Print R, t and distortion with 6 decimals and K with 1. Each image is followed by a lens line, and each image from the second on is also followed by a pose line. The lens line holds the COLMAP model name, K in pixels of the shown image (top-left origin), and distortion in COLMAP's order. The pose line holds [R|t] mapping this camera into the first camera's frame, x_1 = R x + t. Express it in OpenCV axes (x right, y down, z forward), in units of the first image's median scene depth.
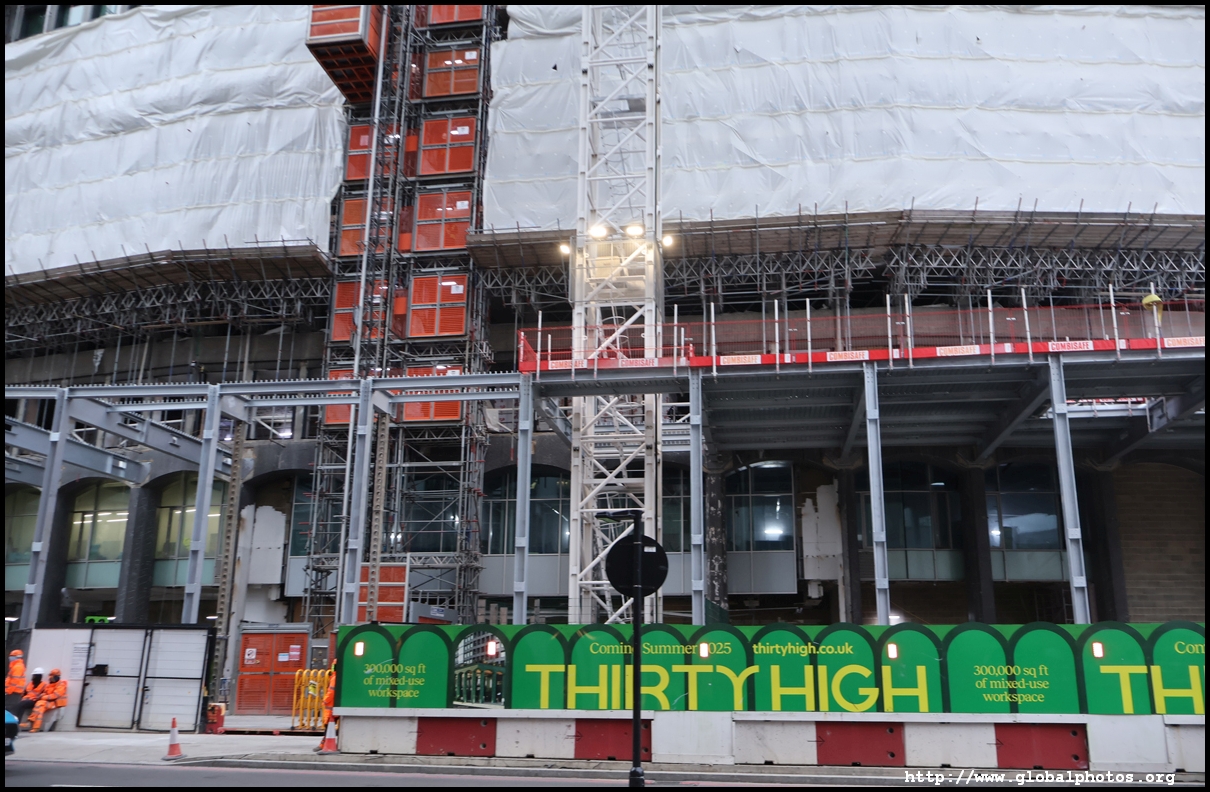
lens RADIAL K [[1020.1, 0, 589.2], [0, 1020.1, 394.0], [0, 0, 1]] dist [-0.032939, 0.046439]
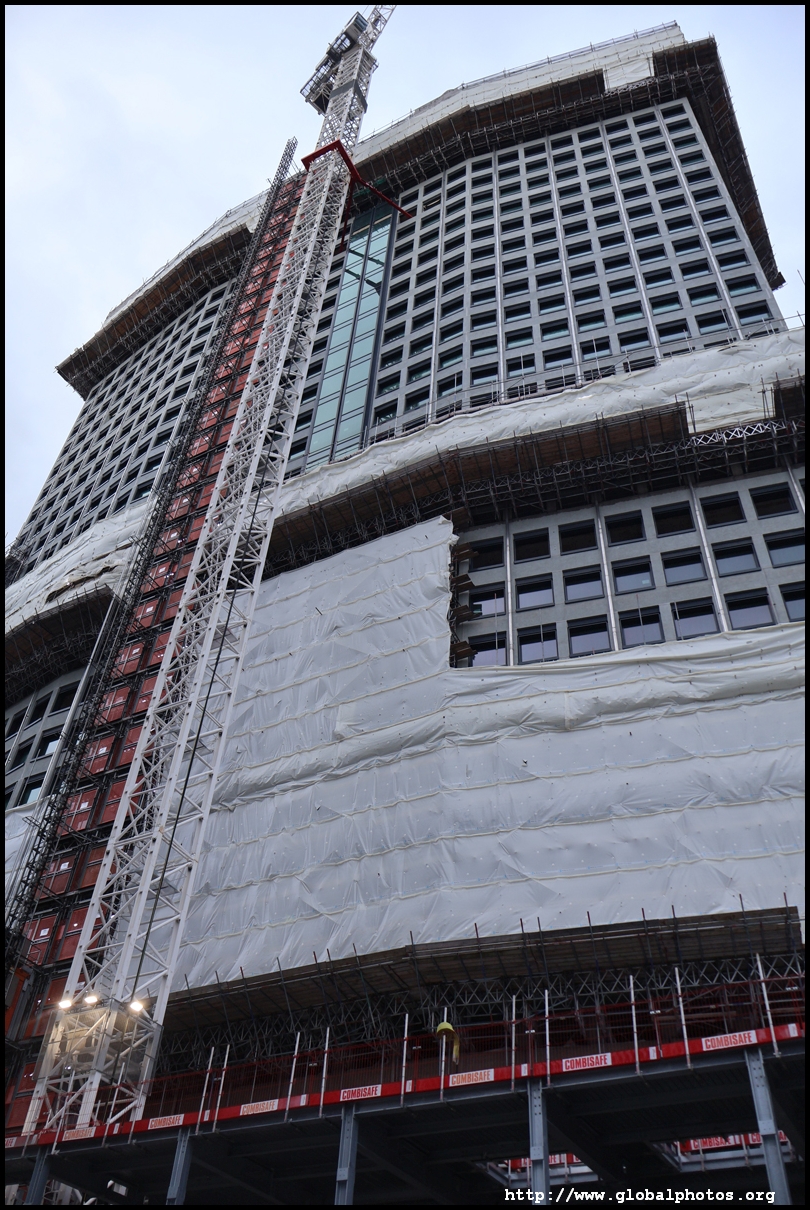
lens RADIAL K [[988.8, 0, 405.0], [0, 988.8, 605.0], [0, 0, 1]] dist [-0.010989, -0.000129]
pose [[0.944040, -0.203559, -0.259522, 0.570722], [0.042145, 0.854833, -0.517189, 0.024488], [0.327126, 0.477310, 0.815576, 0.075219]]
